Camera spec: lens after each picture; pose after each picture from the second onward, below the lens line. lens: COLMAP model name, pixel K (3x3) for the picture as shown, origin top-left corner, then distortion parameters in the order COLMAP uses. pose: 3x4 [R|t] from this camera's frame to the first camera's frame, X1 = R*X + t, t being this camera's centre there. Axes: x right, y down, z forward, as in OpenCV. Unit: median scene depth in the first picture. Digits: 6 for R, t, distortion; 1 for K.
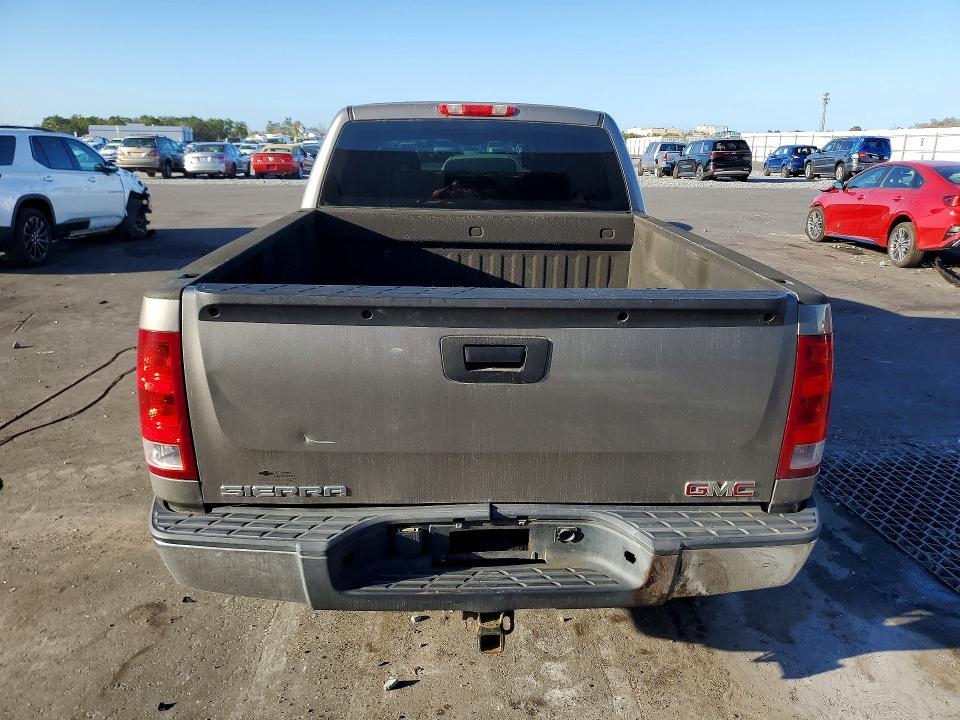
lens RADIAL K [[751.9, 0, 484.6], [0, 751.9, 359.3], [0, 0, 1]] dist [-0.004024, -0.005266]
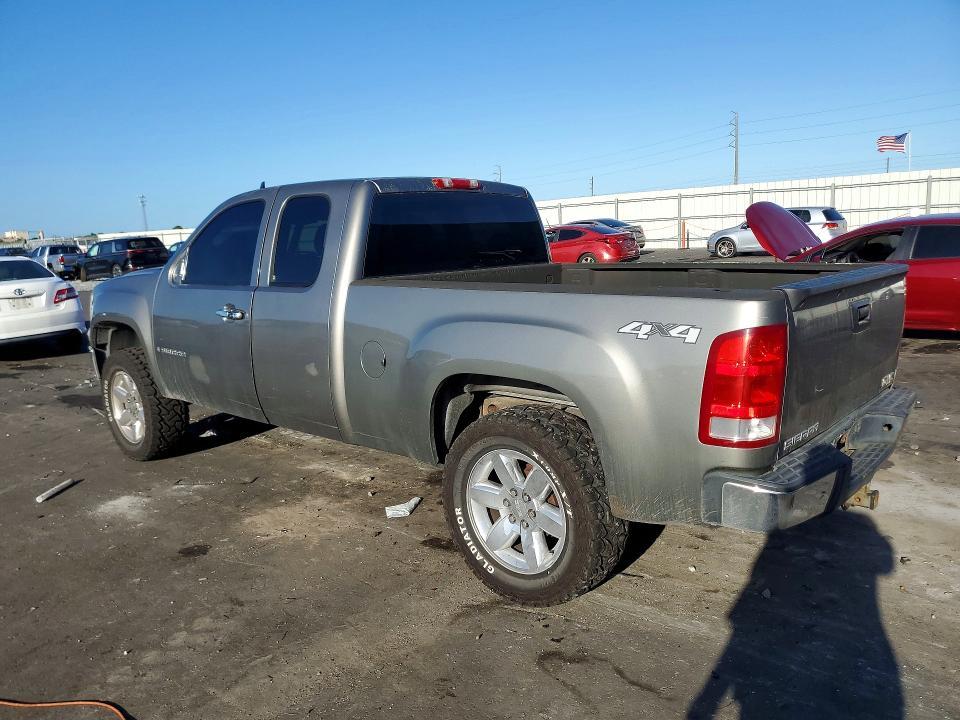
lens RADIAL K [[751.9, 0, 484.6], [0, 751.9, 359.3], [0, 0, 1]] dist [-0.004024, -0.005266]
pose [[0.699447, -0.168381, 0.694565, -0.833087], [0.252370, 0.967432, -0.019612, -0.039872], [-0.668643, 0.189005, 0.719162, 0.195295]]
